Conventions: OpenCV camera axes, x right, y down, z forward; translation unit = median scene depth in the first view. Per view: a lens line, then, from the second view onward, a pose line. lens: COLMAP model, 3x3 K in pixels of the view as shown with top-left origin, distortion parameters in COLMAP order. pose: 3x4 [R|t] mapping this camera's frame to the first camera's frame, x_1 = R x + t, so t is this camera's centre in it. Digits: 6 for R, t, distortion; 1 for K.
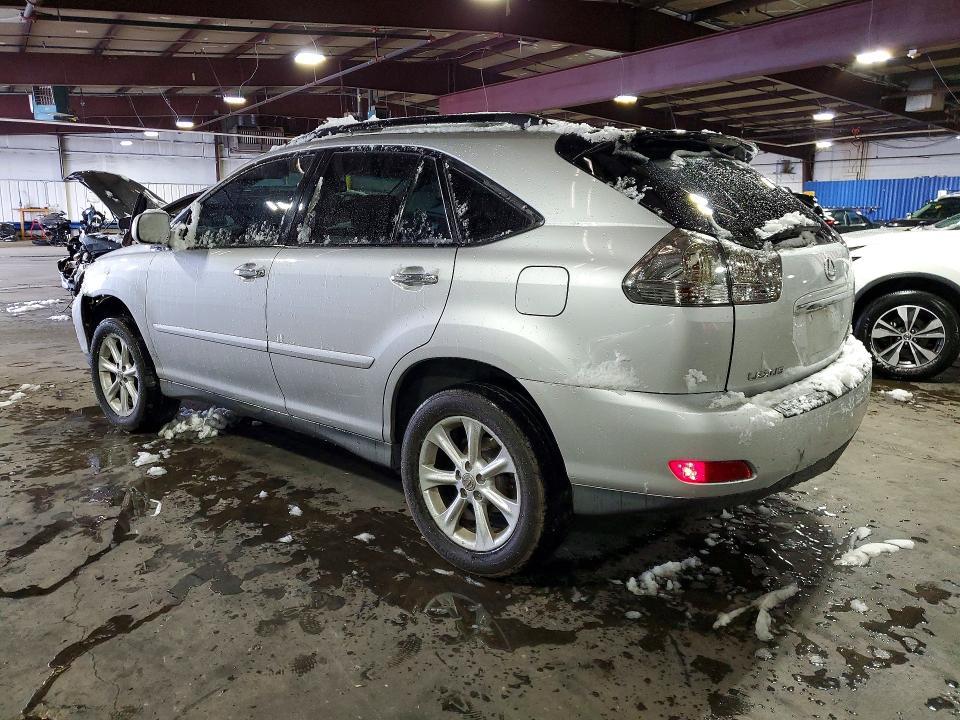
lens RADIAL K [[713.1, 0, 480.0], [0, 713.1, 360.0], [0, 0, 1]] dist [-0.006074, -0.004013]
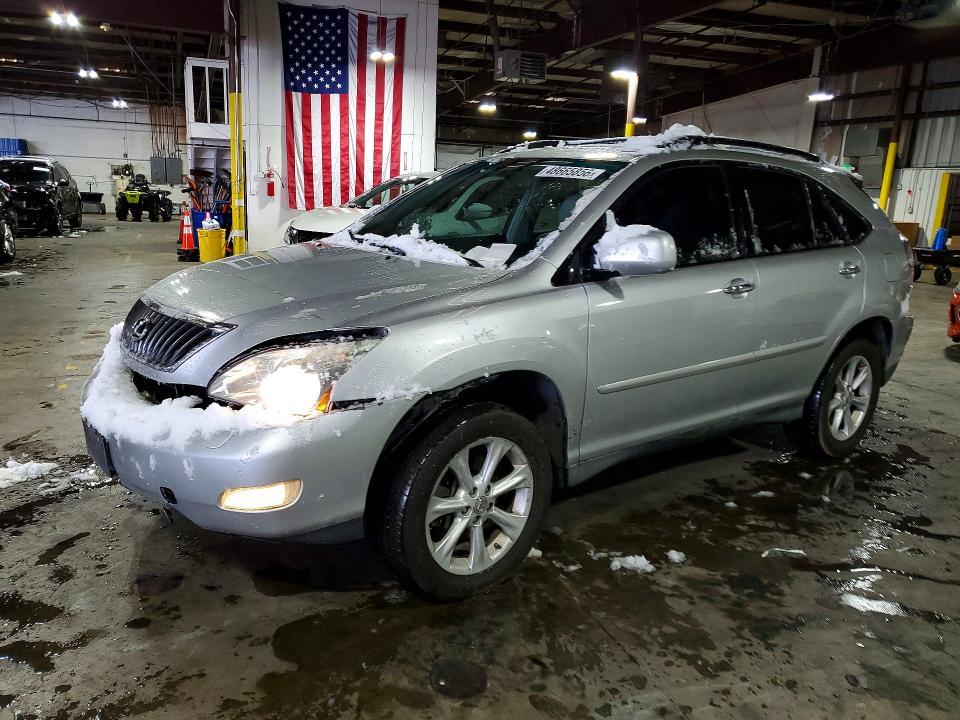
lens RADIAL K [[744.1, 0, 480.0], [0, 744.1, 360.0], [0, 0, 1]] dist [0.022648, -0.003325]
pose [[0.228209, -0.228155, 0.946502, -1.333059], [0.155046, 0.968265, 0.196018, -0.271089], [-0.961187, 0.102018, 0.256341, 1.045123]]
